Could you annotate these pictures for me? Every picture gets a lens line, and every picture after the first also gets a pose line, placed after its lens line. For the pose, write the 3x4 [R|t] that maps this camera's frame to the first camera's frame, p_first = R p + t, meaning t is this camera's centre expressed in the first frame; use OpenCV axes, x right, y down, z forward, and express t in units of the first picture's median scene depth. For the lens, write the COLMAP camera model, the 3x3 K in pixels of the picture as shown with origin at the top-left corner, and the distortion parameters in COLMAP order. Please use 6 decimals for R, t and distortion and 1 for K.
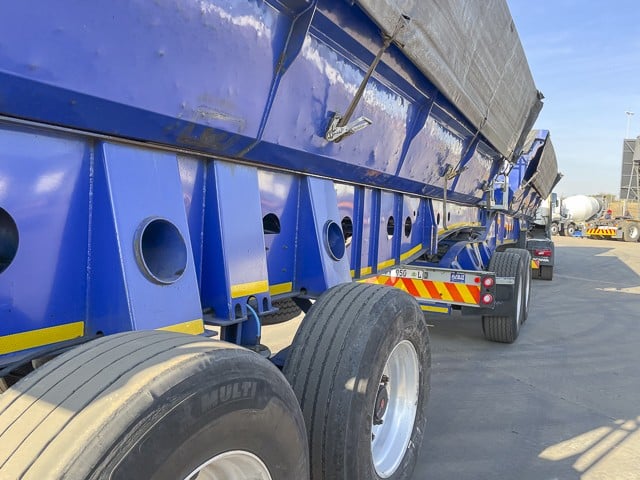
lens RADIAL K [[492.8, 0, 320.0], [0, 492.8, 240.0], [0, 0, 1]] dist [0.004957, 0.003674]
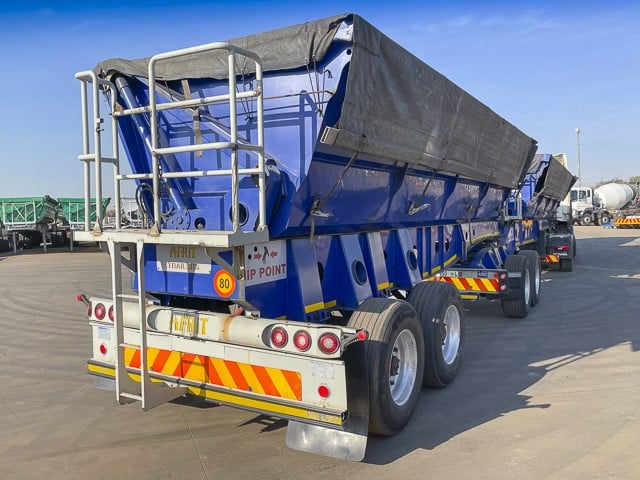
lens RADIAL K [[492.8, 0, 320.0], [0, 492.8, 240.0], [0, 0, 1]] dist [0.004957, 0.003674]
pose [[0.996153, -0.062317, -0.061617, -0.099065], [0.061770, 0.998033, -0.010747, -0.038236], [0.062165, 0.006899, 0.998042, -0.464900]]
